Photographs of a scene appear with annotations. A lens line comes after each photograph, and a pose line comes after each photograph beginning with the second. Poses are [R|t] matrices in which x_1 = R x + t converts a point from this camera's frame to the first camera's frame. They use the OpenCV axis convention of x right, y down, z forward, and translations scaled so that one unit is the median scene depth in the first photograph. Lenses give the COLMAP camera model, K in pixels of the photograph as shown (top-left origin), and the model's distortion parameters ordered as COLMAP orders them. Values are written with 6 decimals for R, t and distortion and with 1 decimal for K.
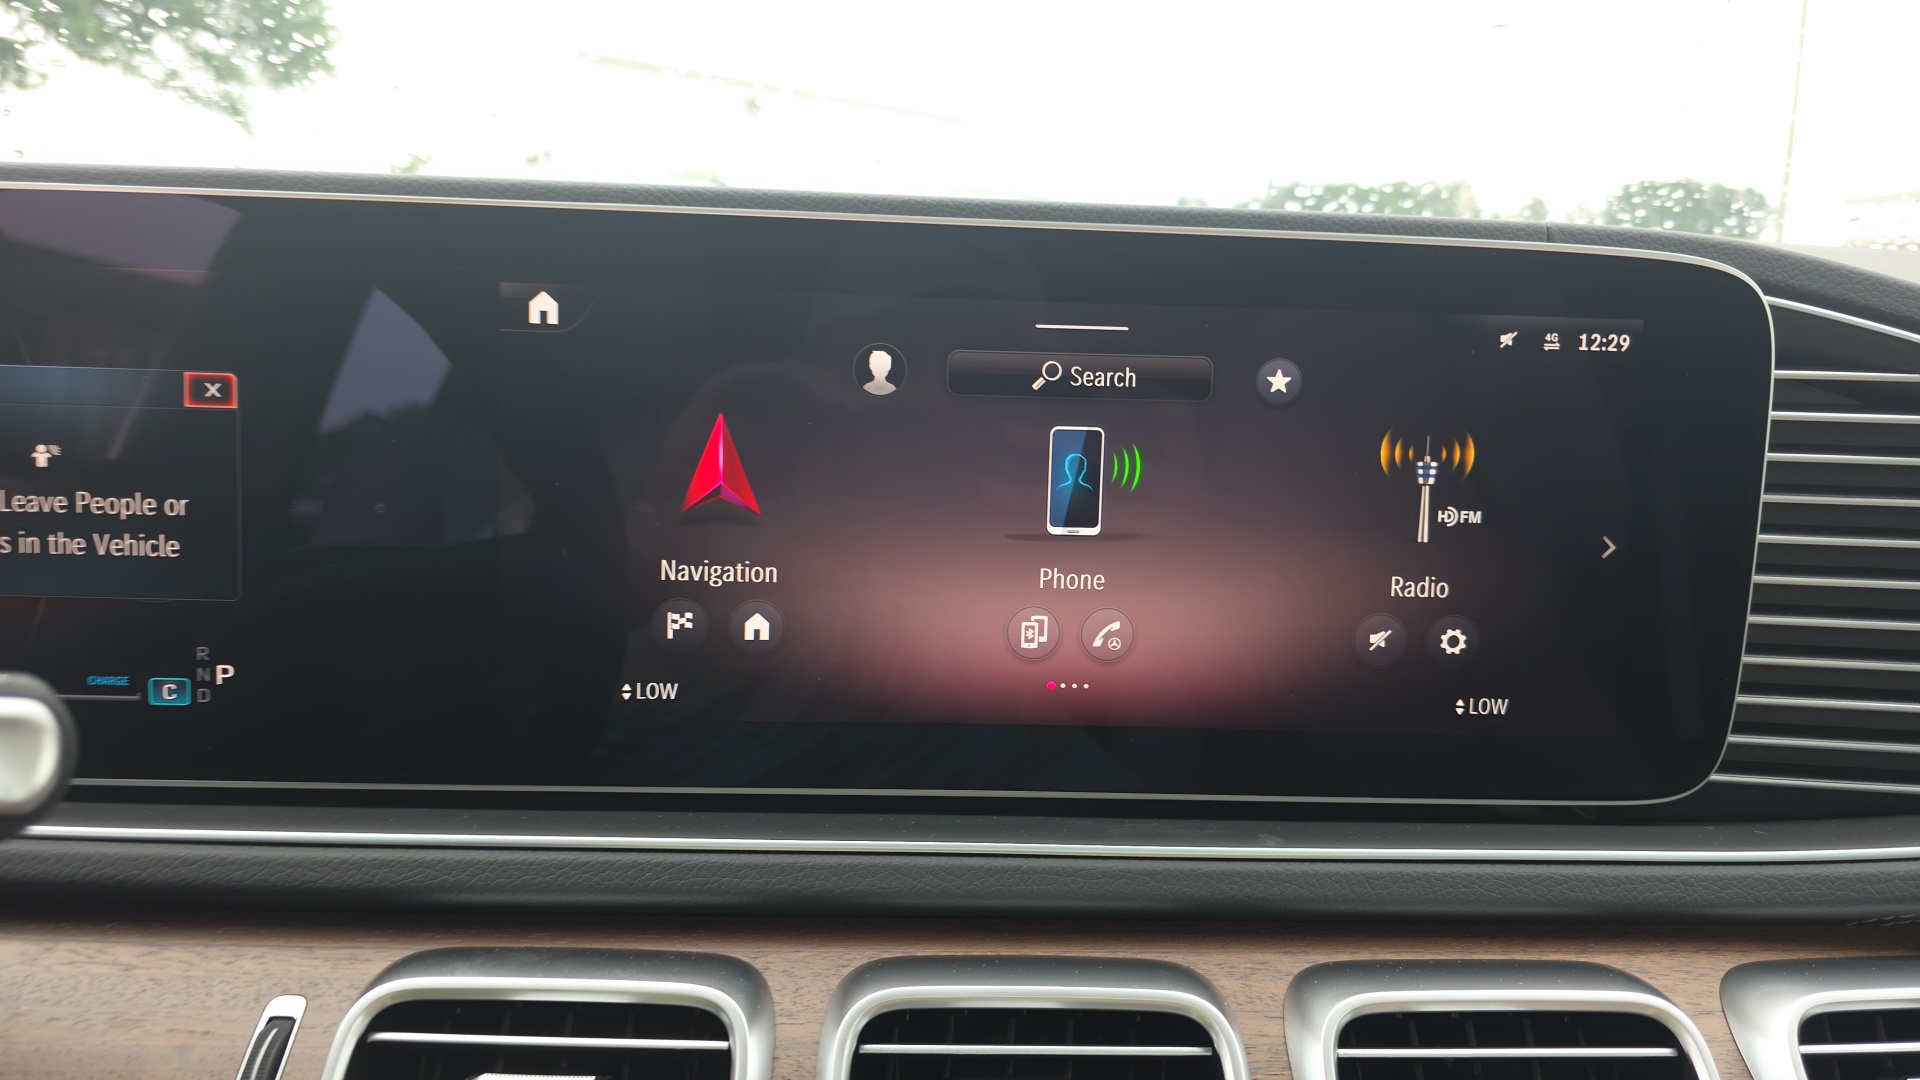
lens RADIAL K [[1321.1, 0, 960.0], [0, 1321.1, 540.0], [0, 0, 1]] dist [0.041081, -0.053229]
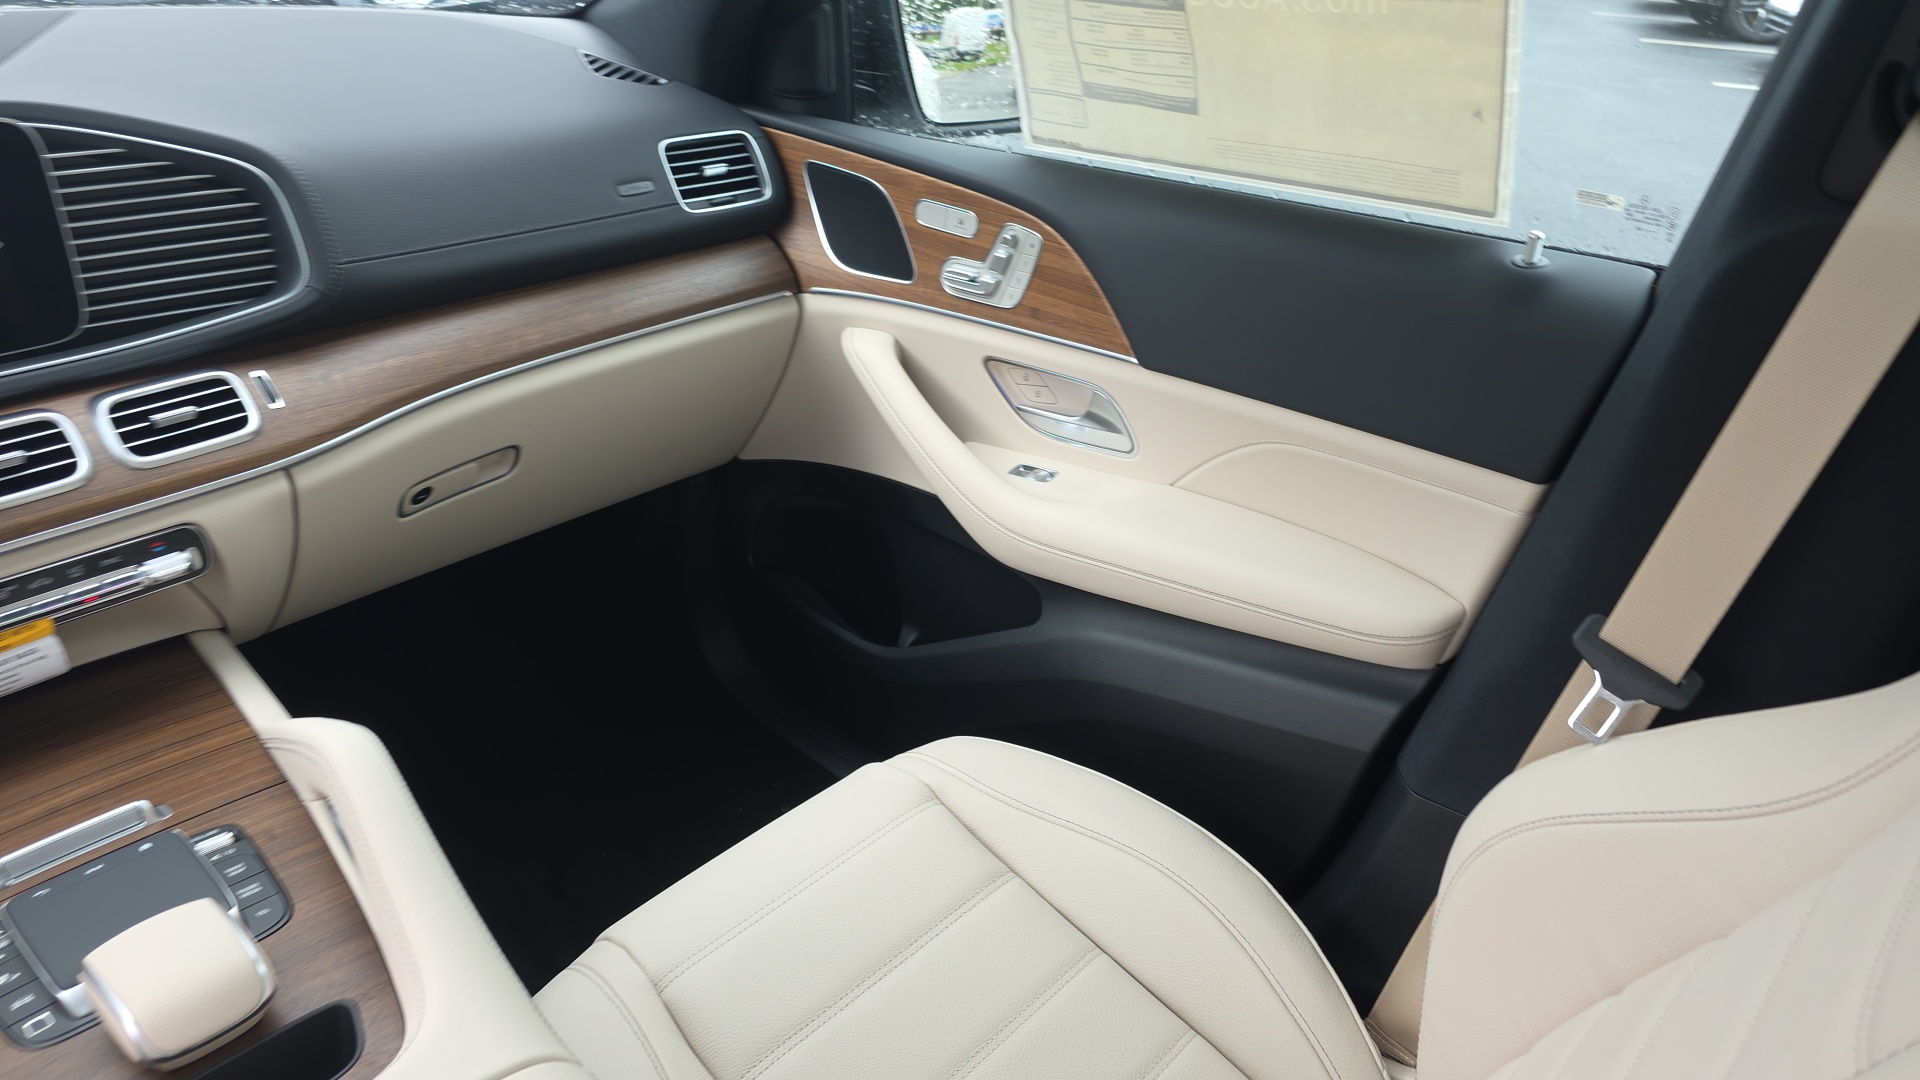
lens RADIAL K [[1300.8, 0, 943.1], [0, 1300.8, 533.1], [0, 0, 1]] dist [0.051235, -0.048716]
pose [[0.709232, -0.336350, 0.619564, 0.047602], [0.105758, 0.919662, 0.378203, -0.245206], [-0.696998, -0.202710, 0.687825, -2.030355]]
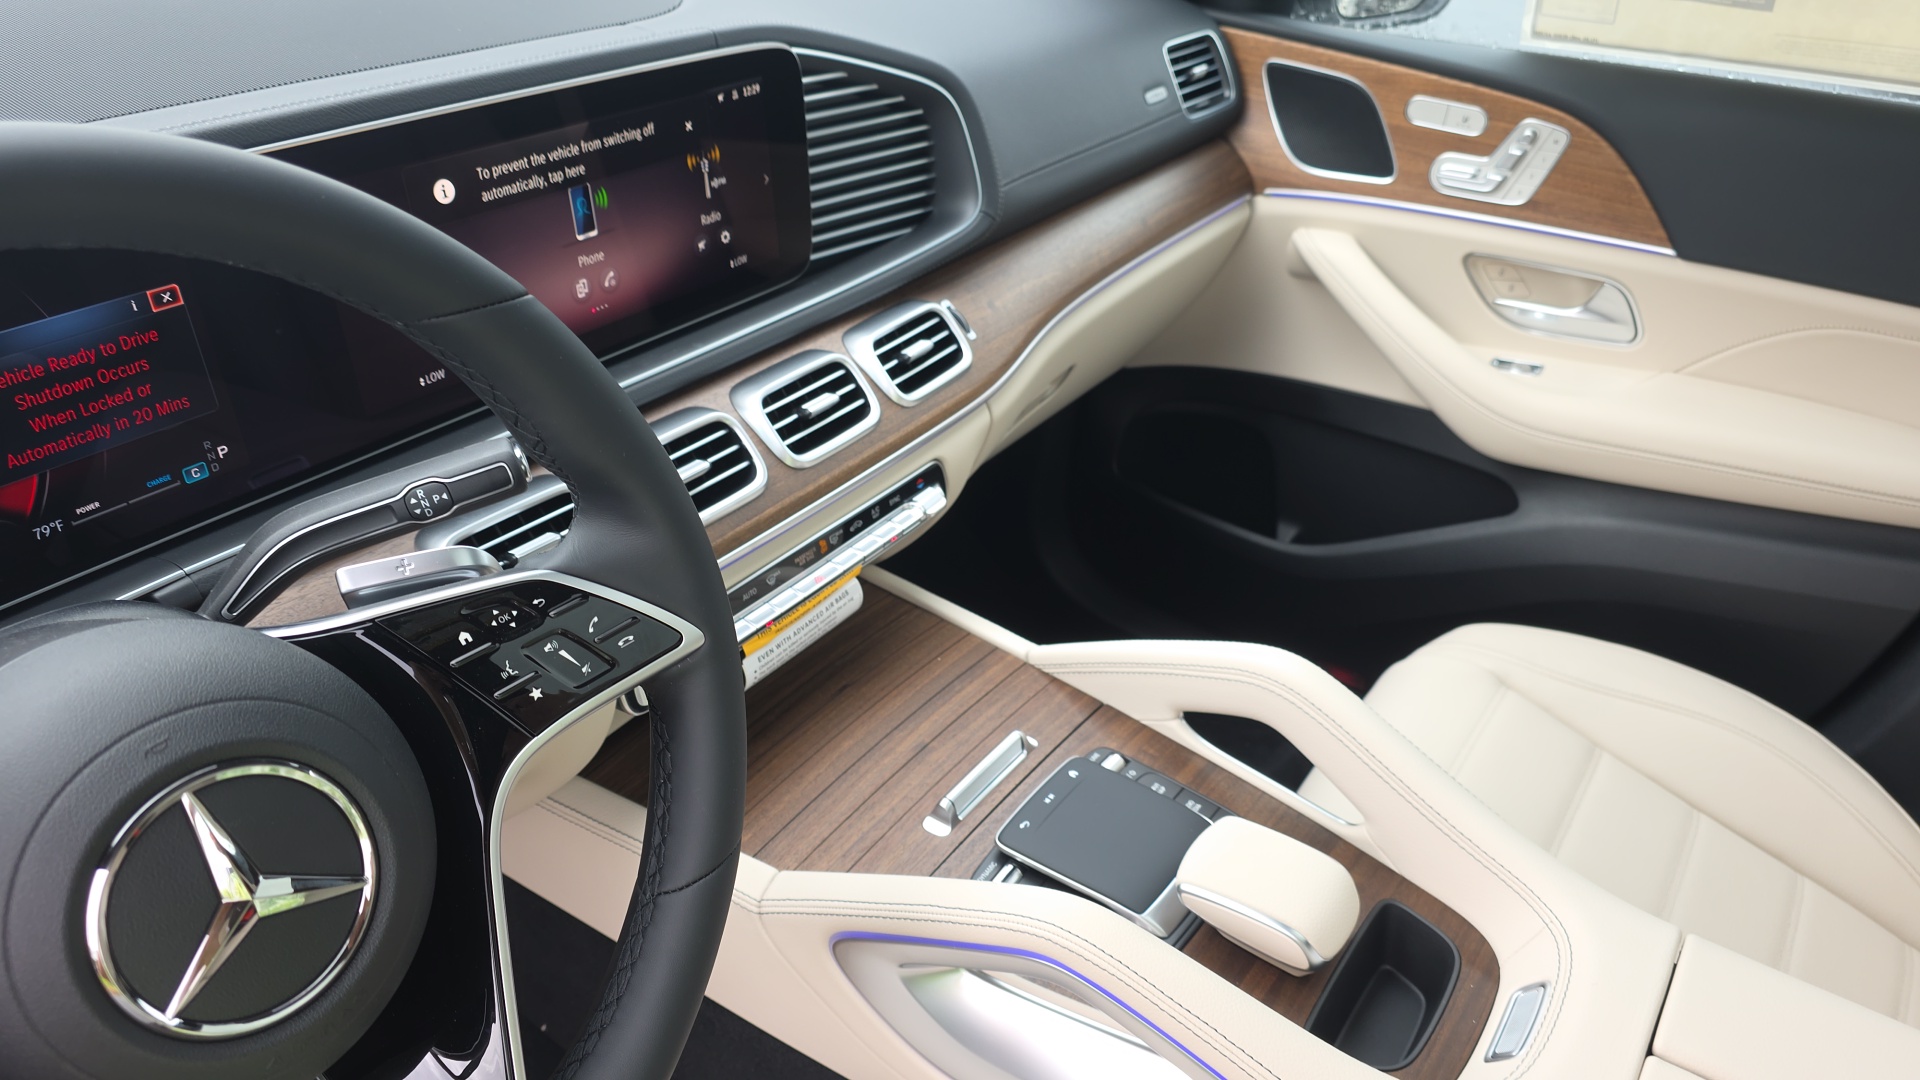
lens RADIAL K [[1319.6, 0, 962.3], [0, 1319.6, 530.6], [0, 0, 1]] dist [0.053384, -0.063469]
pose [[0.613187, -0.423384, 0.666893, -1.154592], [0.104487, 0.880289, 0.462788, -0.509238], [-0.782997, -0.214094, 0.584021, -0.790830]]
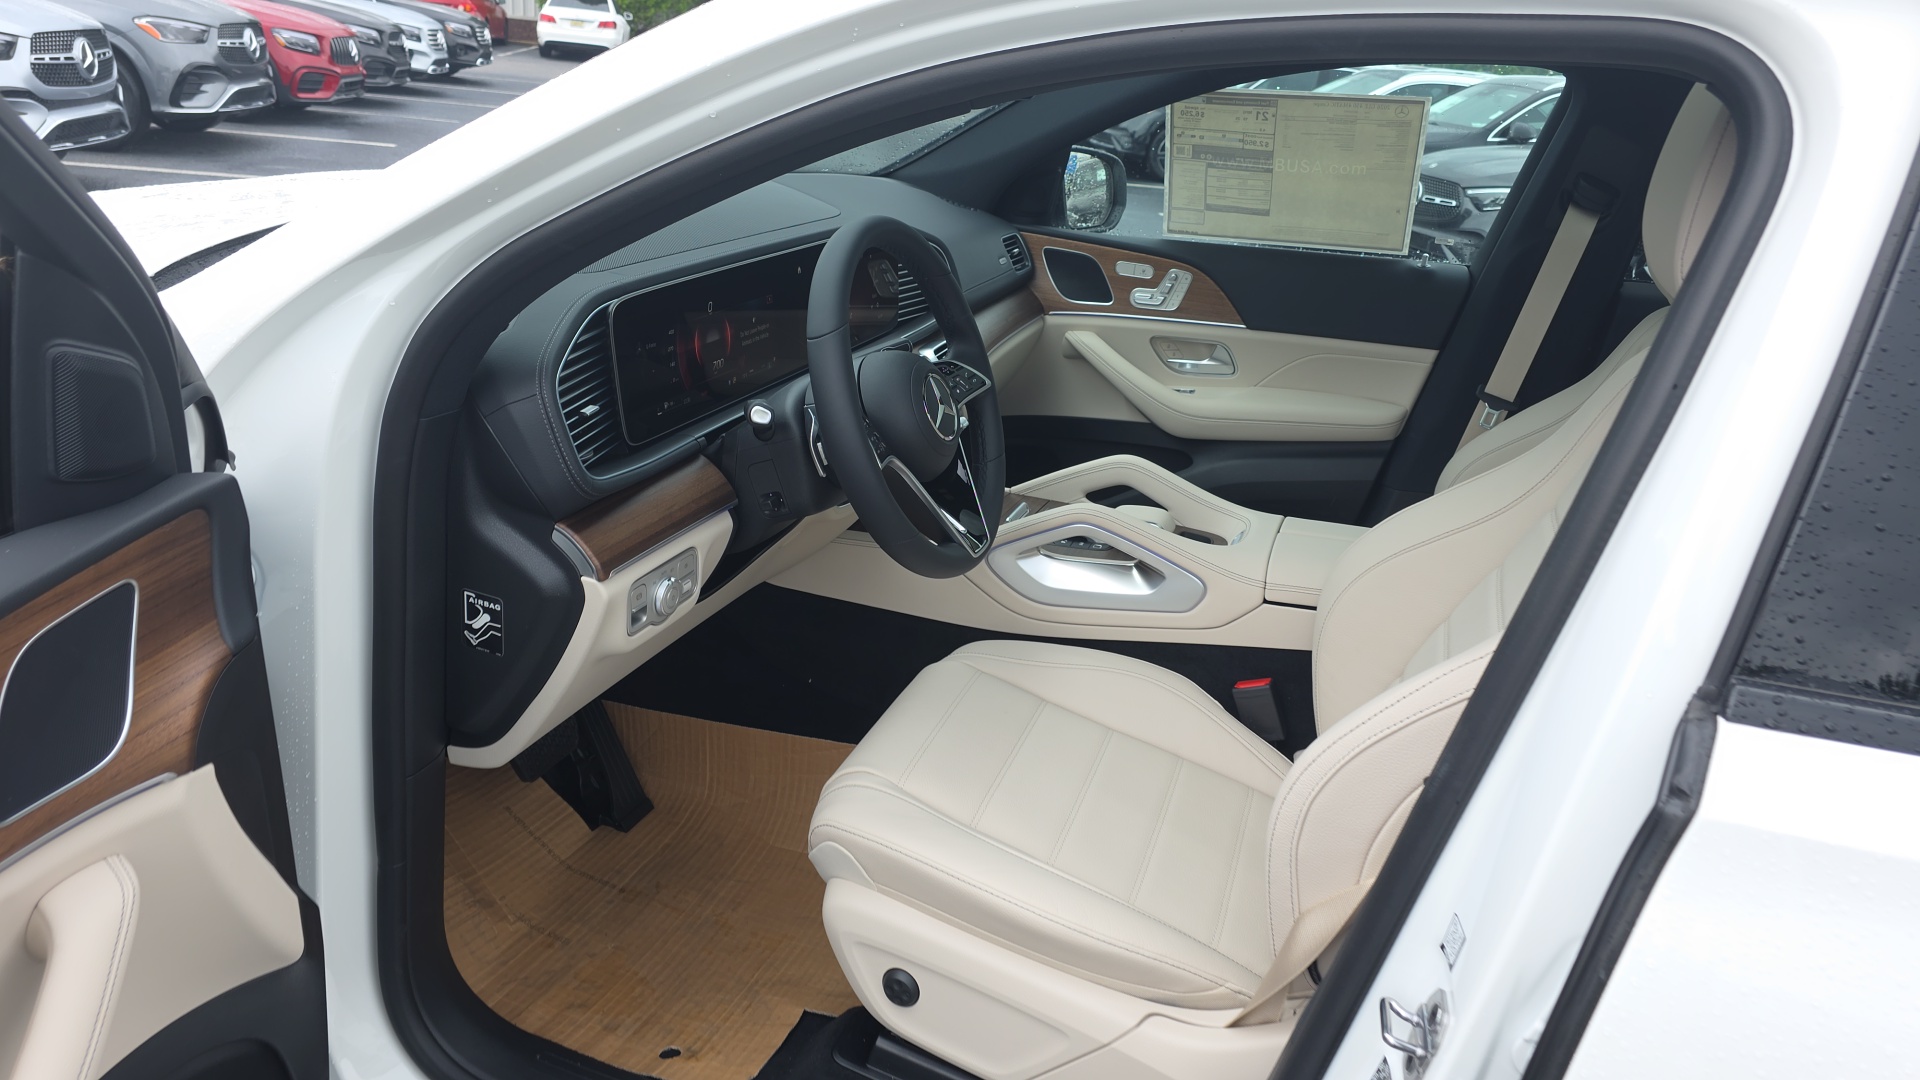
lens RADIAL K [[1251.3, 0, 975.2], [0, 1251.3, 547.6], [0, 0, 1]] dist [0.046435, 0.000245]
pose [[0.365008, -0.352995, 0.861489, -4.291281], [0.090498, 0.934404, 0.344528, -0.728523], [-0.926596, -0.047792, 0.373010, -1.315015]]
